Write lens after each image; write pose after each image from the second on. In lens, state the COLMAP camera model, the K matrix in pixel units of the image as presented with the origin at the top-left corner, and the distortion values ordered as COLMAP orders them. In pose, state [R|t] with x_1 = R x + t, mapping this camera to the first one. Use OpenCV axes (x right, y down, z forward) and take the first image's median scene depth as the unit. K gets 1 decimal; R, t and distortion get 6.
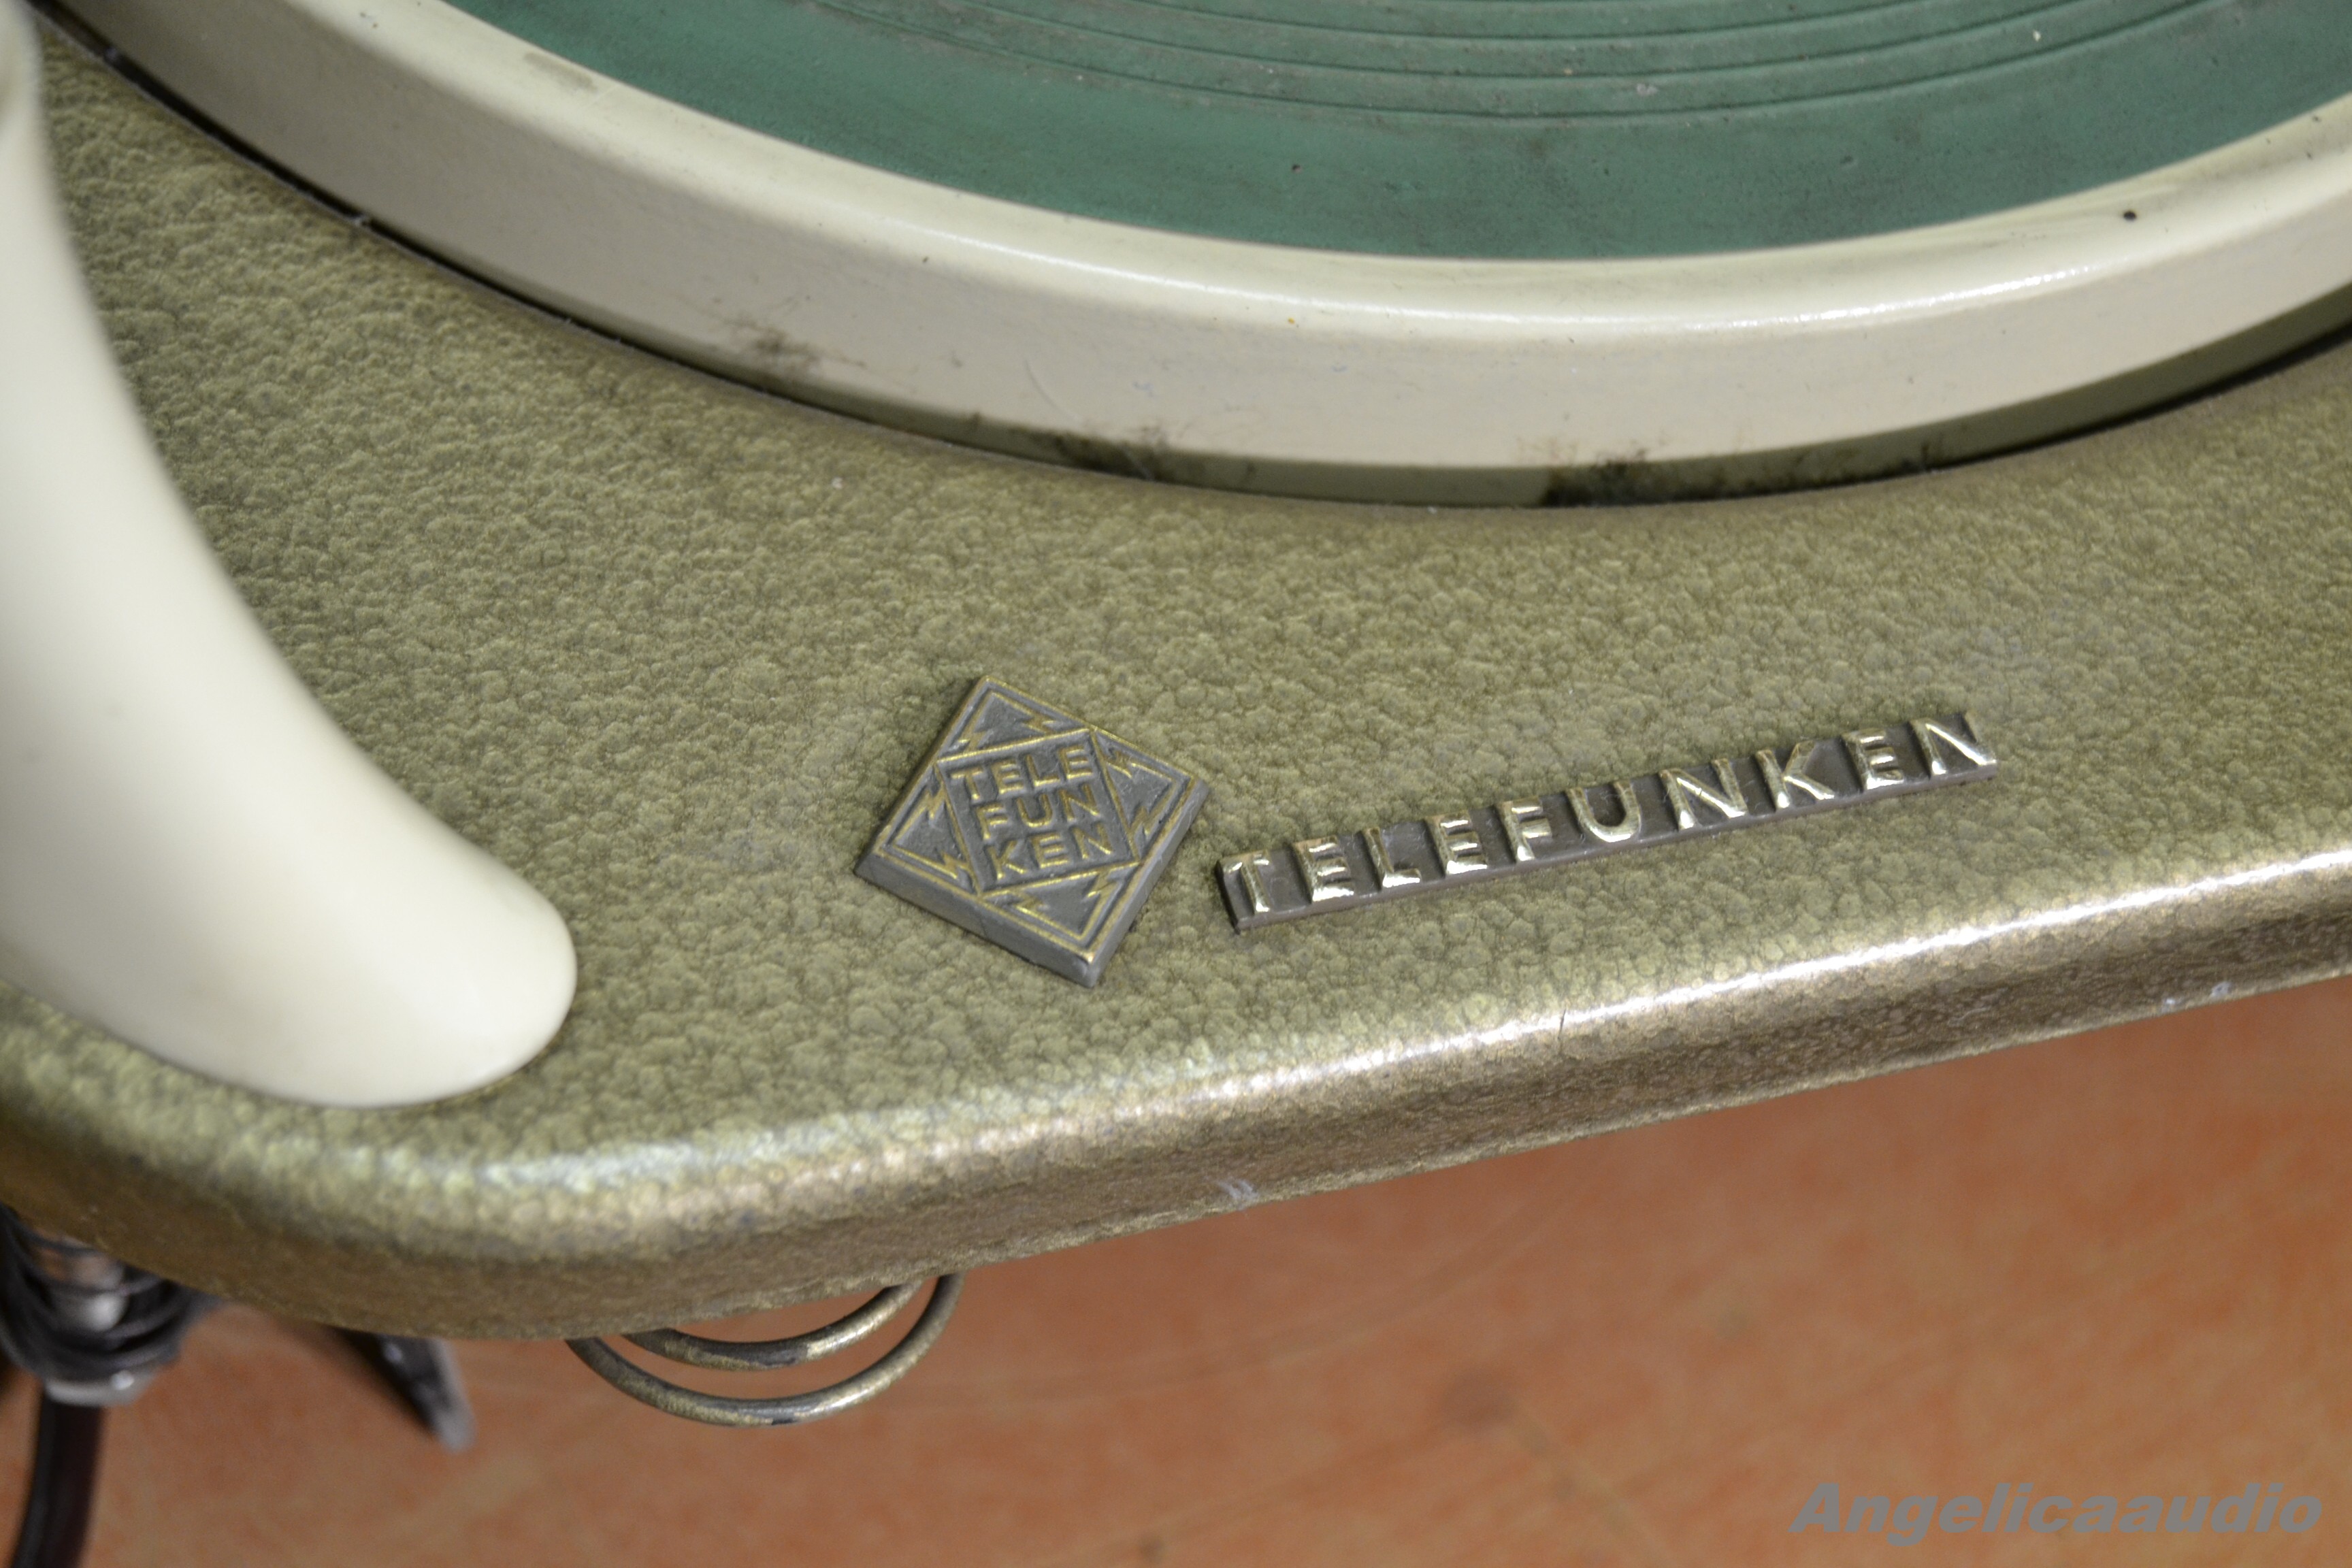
lens RADIAL K [[5209.5, 0, 1189.5], [0, 5209.5, 786.9], [0, 0, 1]] dist [-0.076840, 0.000000]
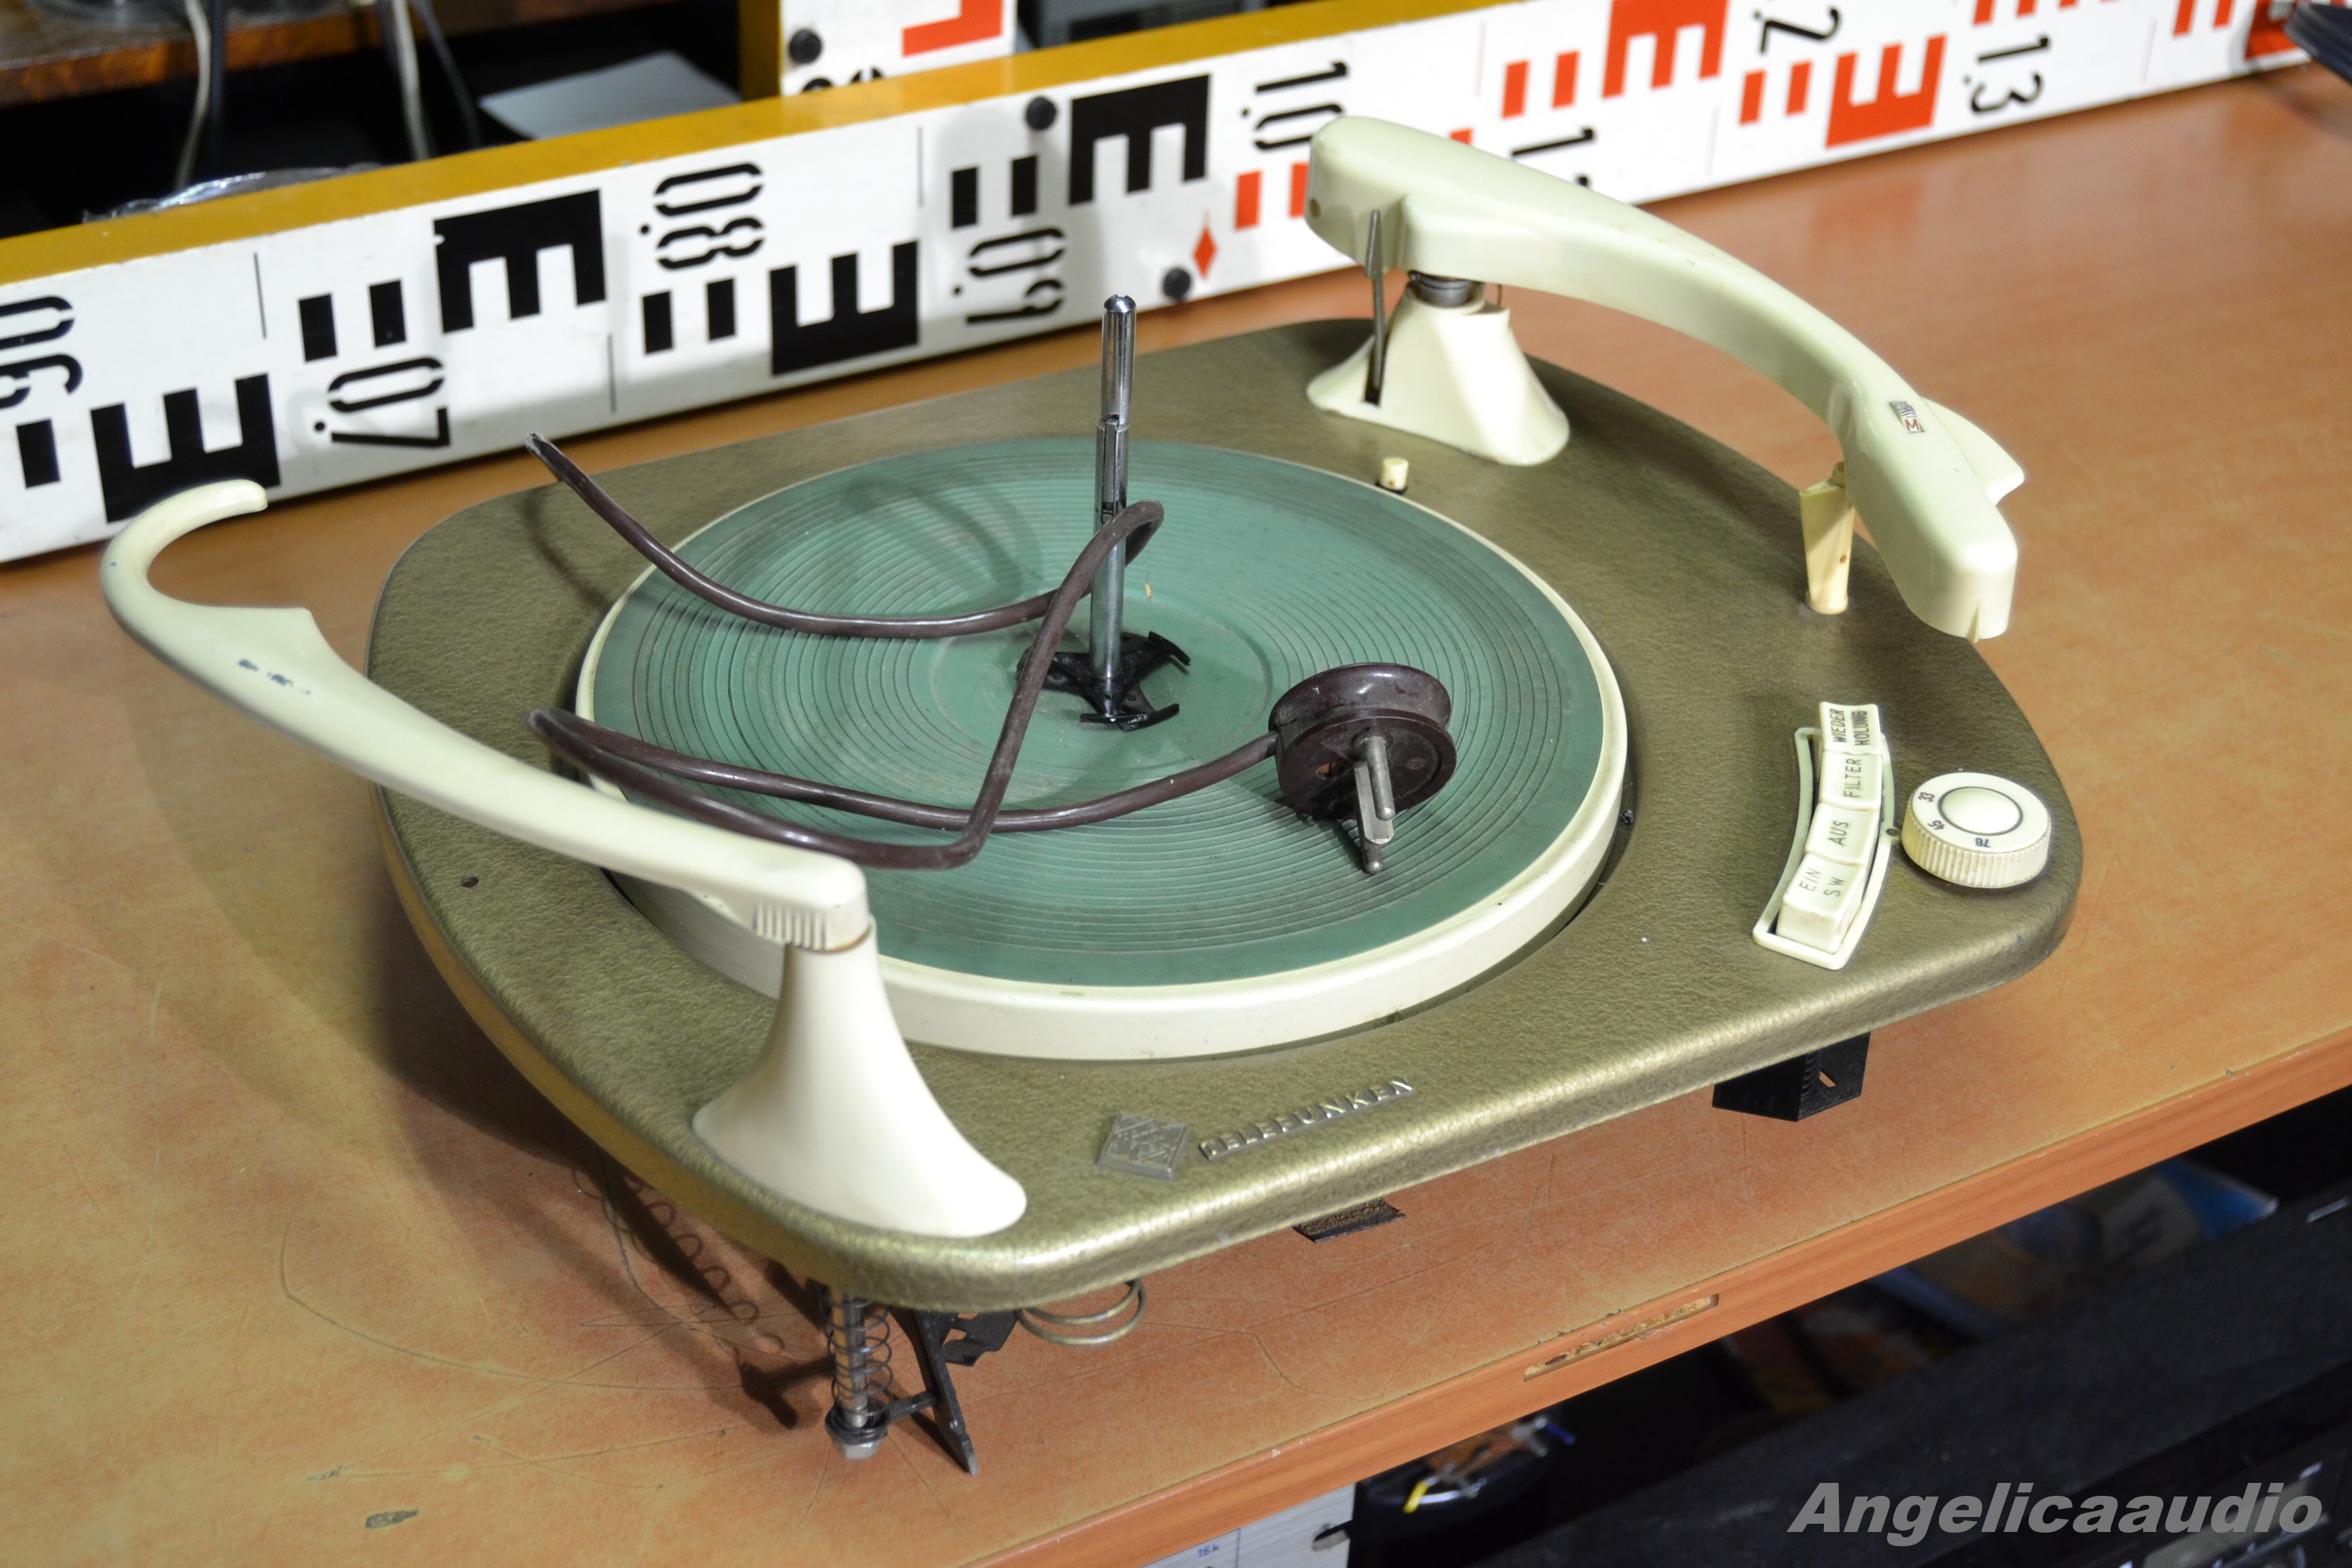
lens RADIAL K [[3519.3, 0, 1193.3], [0, 3519.3, 850.4], [0, 0, 1]] dist [-0.042715, 0.000000]
pose [[0.994519, -0.016465, -0.103255, 0.575261], [-0.023401, 0.927426, -0.373273, 0.707570], [0.101907, 0.373643, 0.921958, -1.149520]]
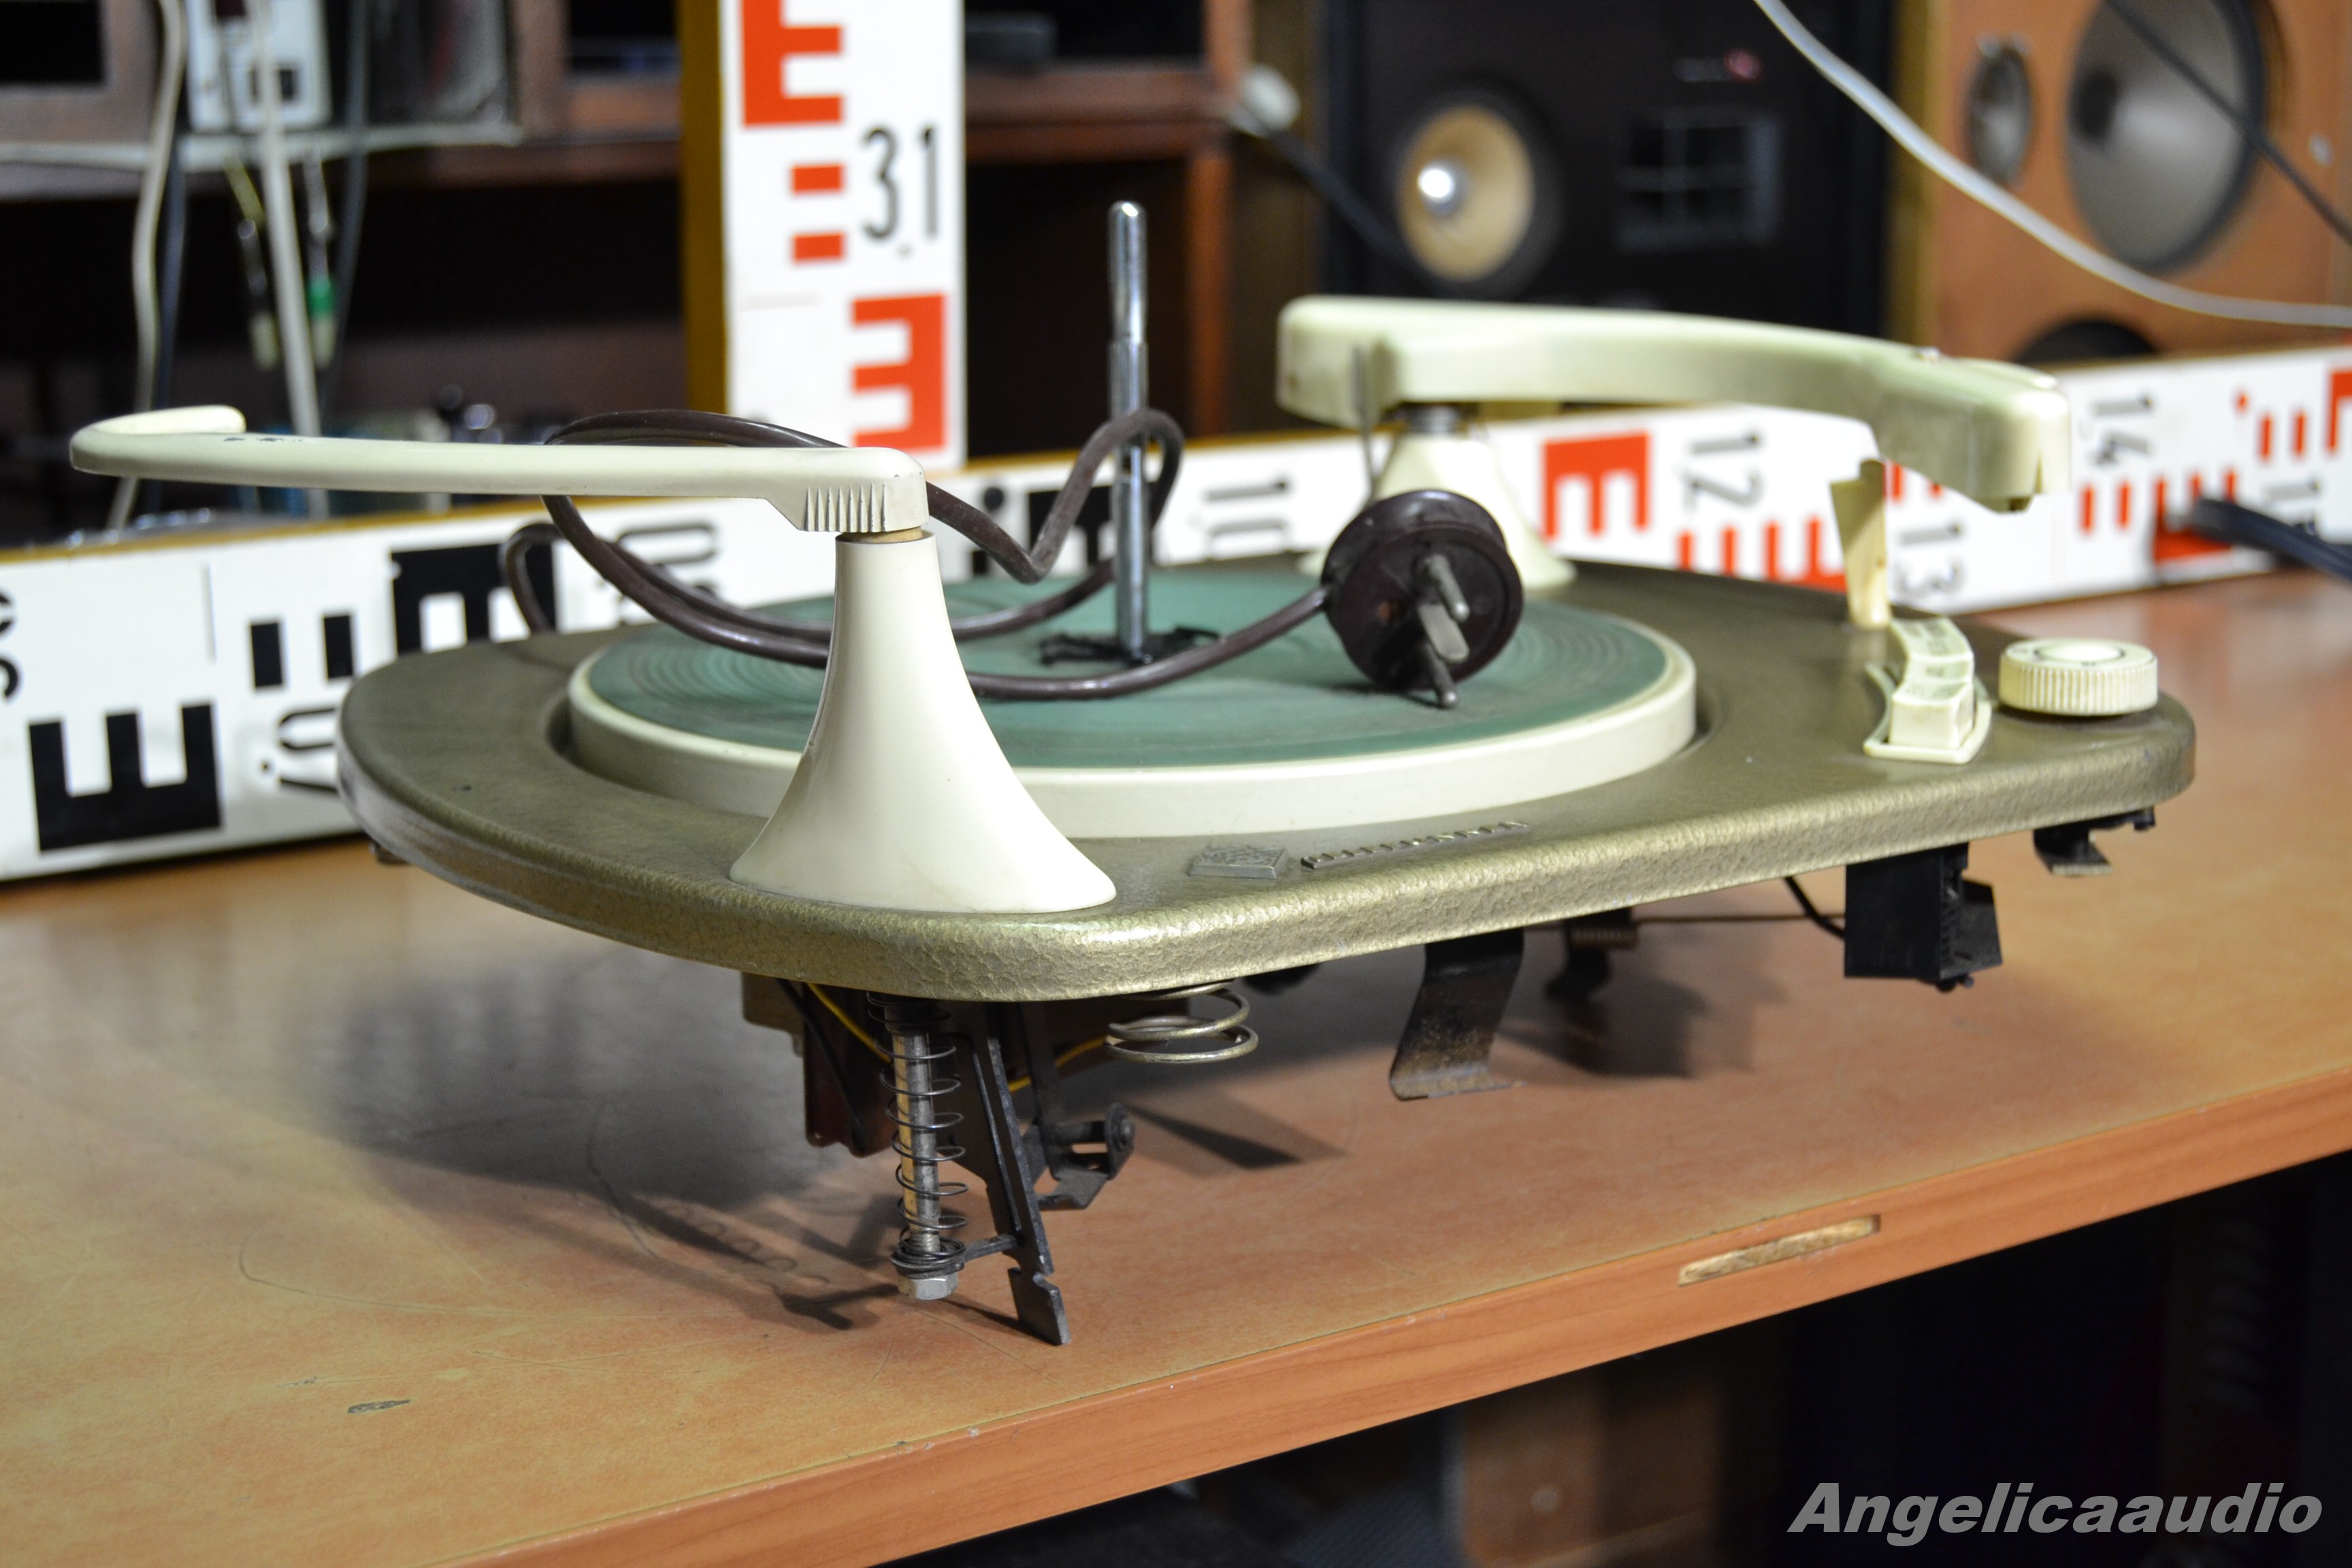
lens RADIAL K [[3519.3, 0, 1197.4], [0, 3519.3, 832.4], [0, 0, 1]] dist [-0.042715, 0.000000]
pose [[0.991996, -0.120683, -0.037154, 0.358734], [0.061232, 0.717068, -0.694308, 1.428173], [0.110433, 0.686476, 0.718718, -0.455608]]
